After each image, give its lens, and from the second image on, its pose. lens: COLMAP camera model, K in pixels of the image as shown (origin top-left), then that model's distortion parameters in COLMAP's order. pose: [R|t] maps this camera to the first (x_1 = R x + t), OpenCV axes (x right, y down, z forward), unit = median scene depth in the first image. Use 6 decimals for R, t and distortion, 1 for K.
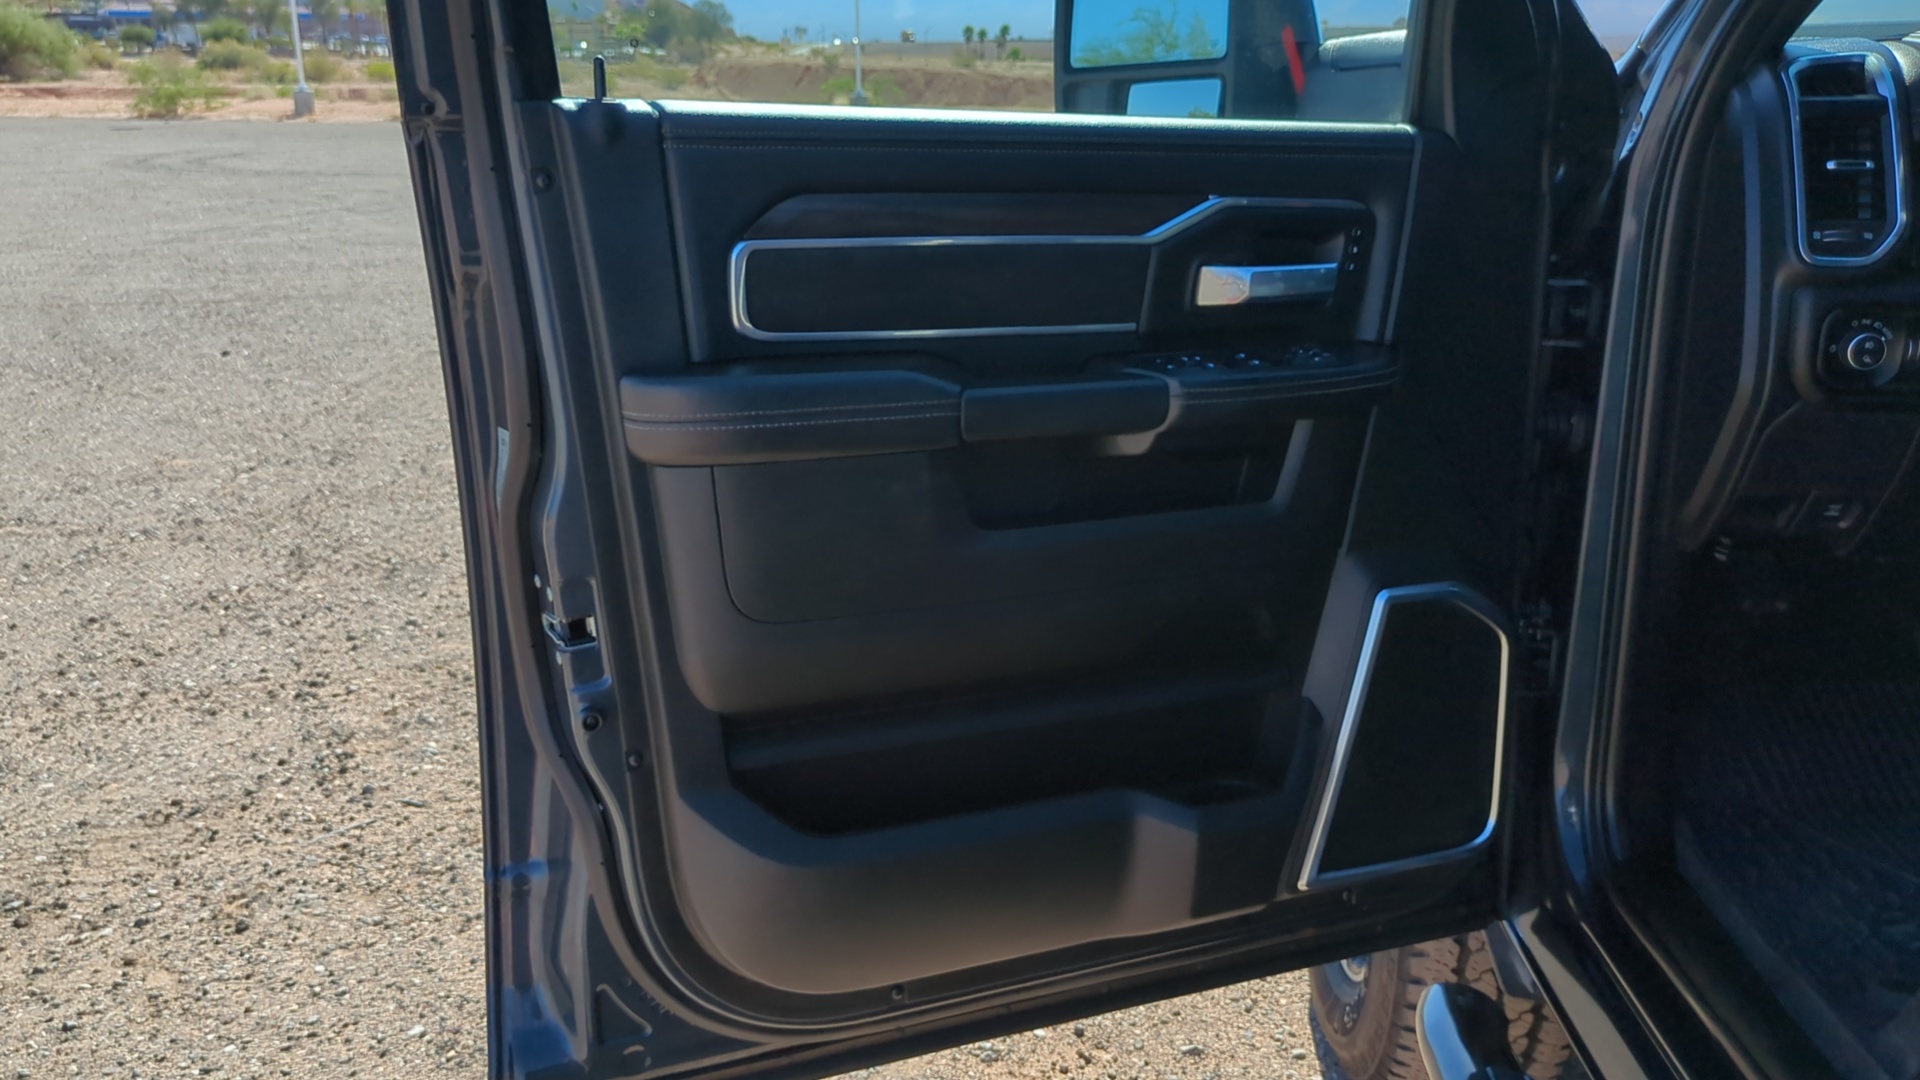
lens RADIAL K [[1668.2, 0, 980.5], [0, 1668.2, 539.8], [0, 0, 1]] dist [0.029843, -0.003931]
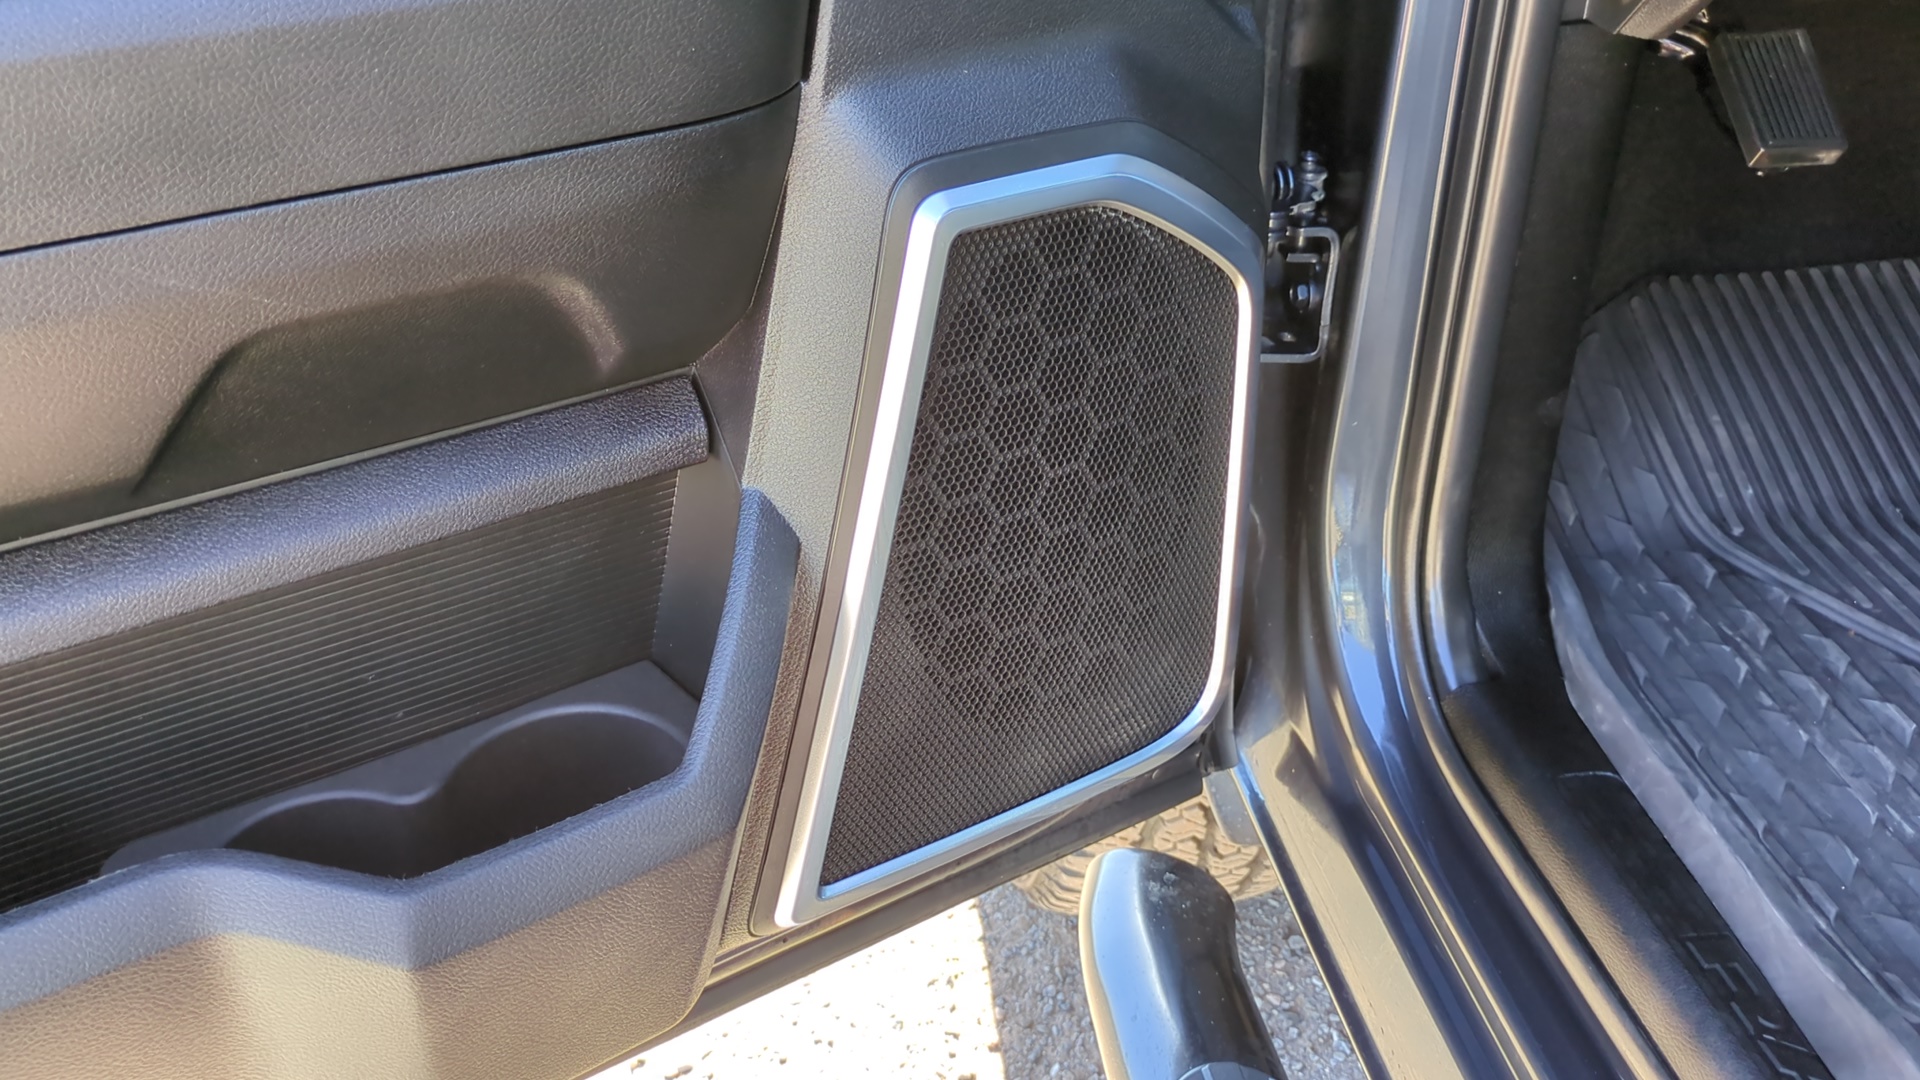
lens RADIAL K [[1668.2, 0, 980.5], [0, 1668.2, 539.8], [0, 0, 1]] dist [0.029843, -0.003931]
pose [[0.981264, -0.091512, 0.169548, 0.162877], [0.040386, 0.958146, 0.283416, 0.000856], [-0.188388, -0.271258, 0.943890, 0.570263]]
